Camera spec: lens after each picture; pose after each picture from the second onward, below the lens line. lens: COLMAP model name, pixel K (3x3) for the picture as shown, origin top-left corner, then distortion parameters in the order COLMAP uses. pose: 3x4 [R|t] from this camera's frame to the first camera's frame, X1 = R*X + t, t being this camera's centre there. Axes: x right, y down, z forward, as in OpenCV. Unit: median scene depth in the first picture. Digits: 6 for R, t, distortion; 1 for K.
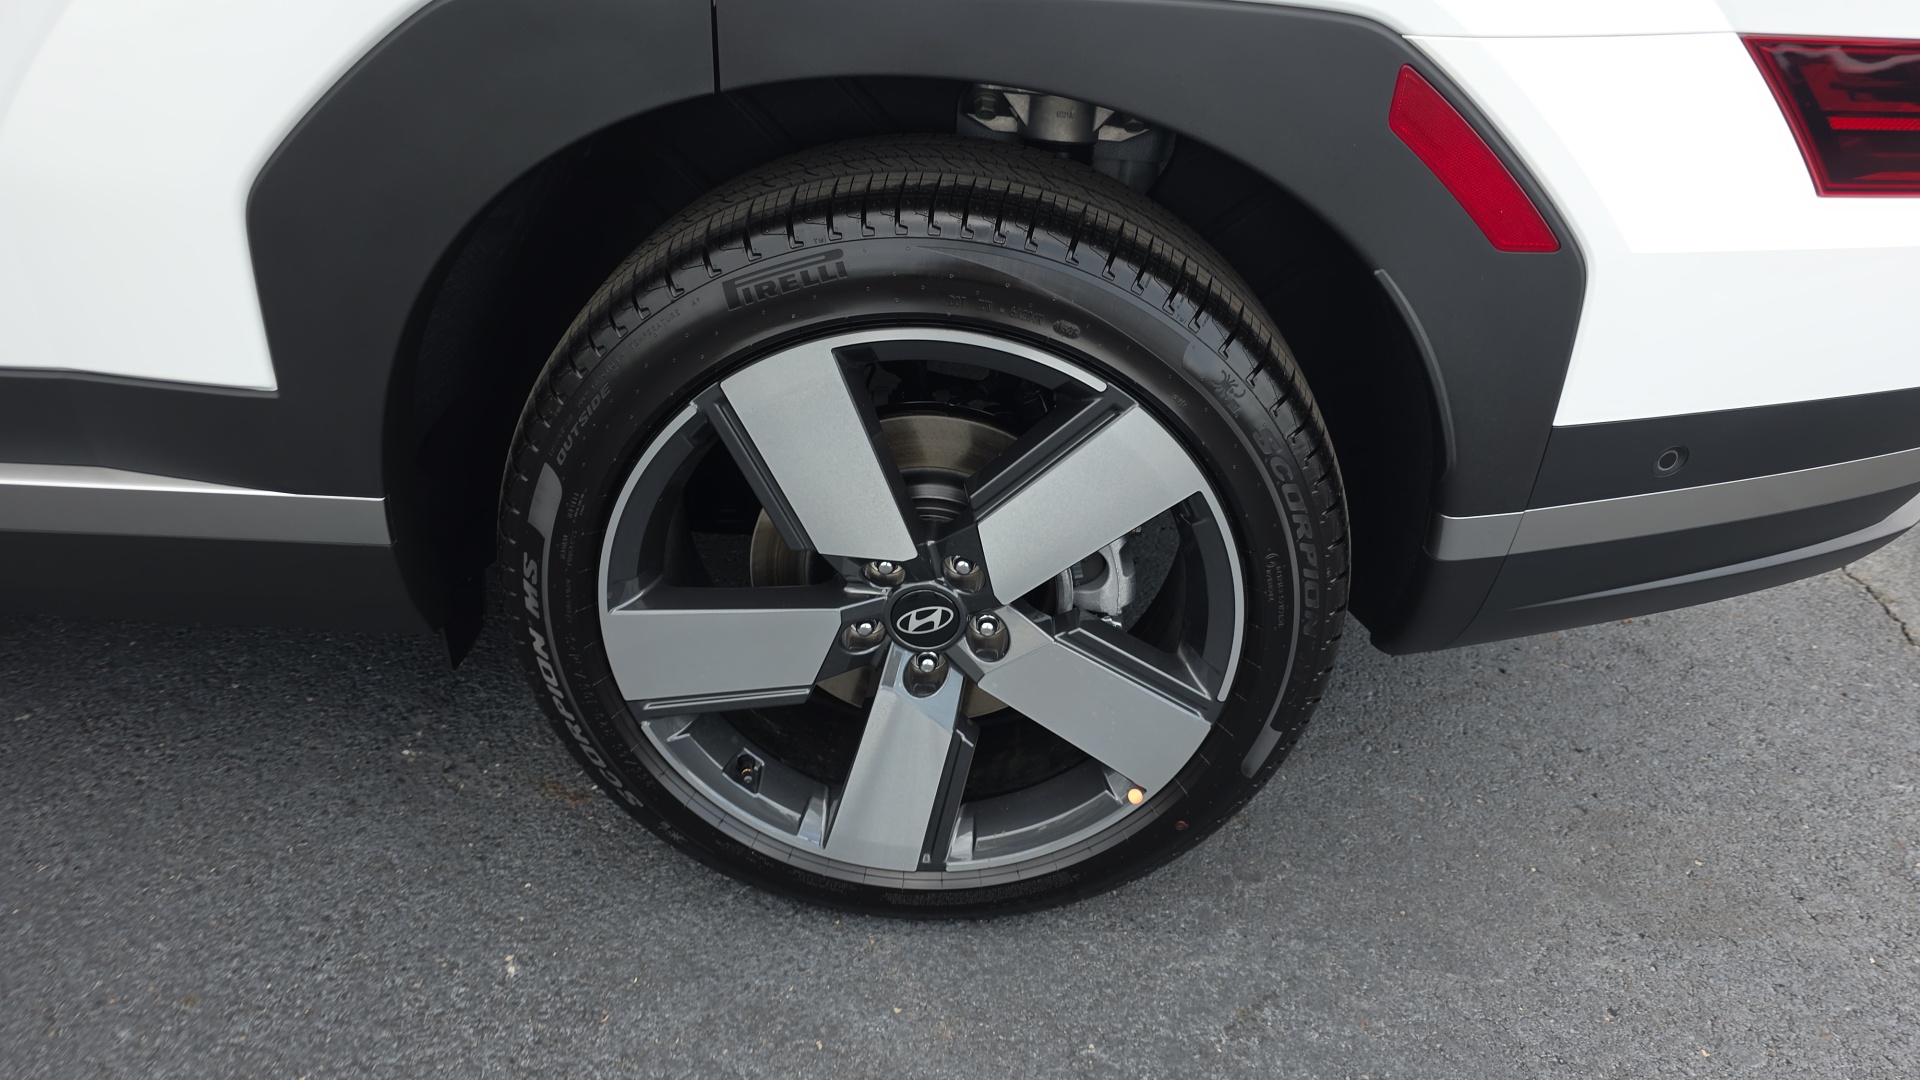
lens RADIAL K [[1288.9, 0, 938.7], [0, 1288.9, 515.6], [0, 0, 1]] dist [0.084322, -0.095123]
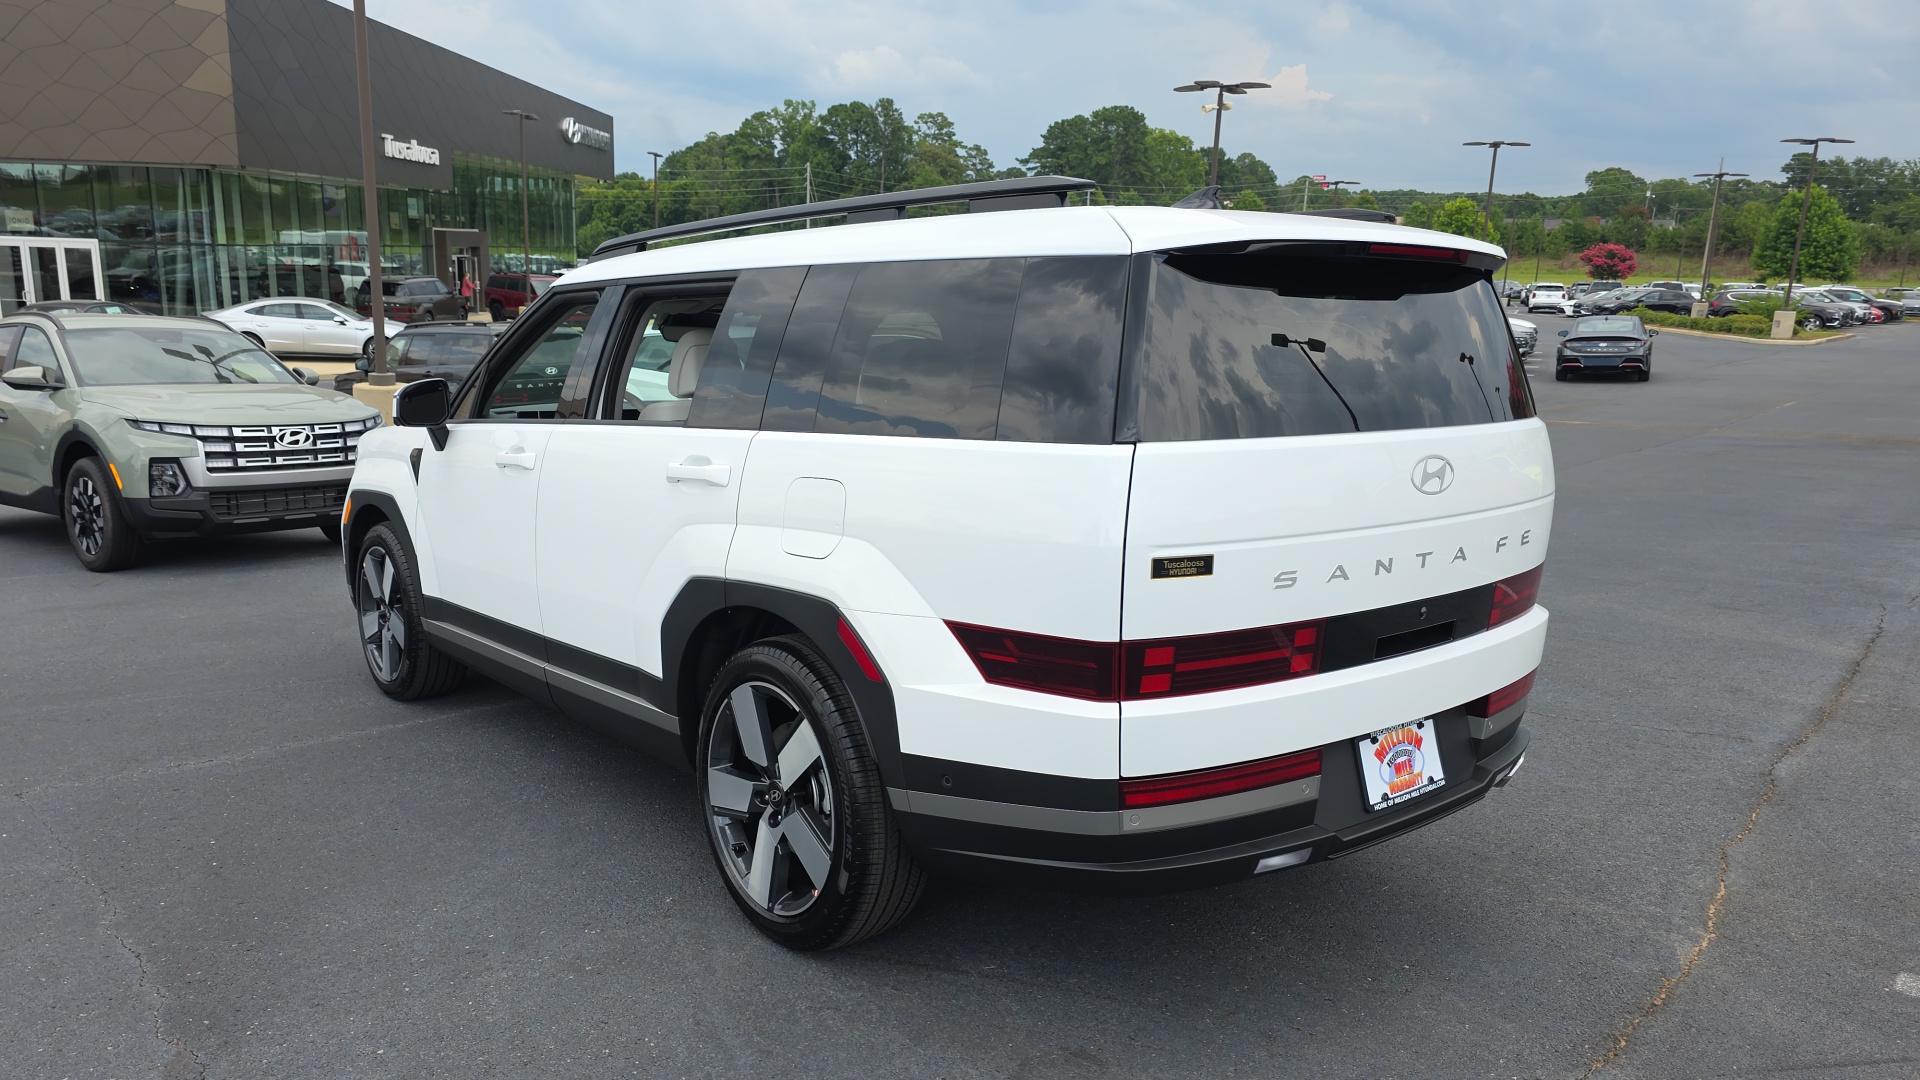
lens RADIAL K [[1288.9, 0, 938.7], [0, 1288.9, 515.6], [0, 0, 1]] dist [0.084322, -0.095123]
pose [[0.644372, 0.027156, -0.764230, 2.429477], [-0.343623, 0.903075, -0.257641, 0.138423], [0.683160, 0.428624, 0.591248, -0.676022]]
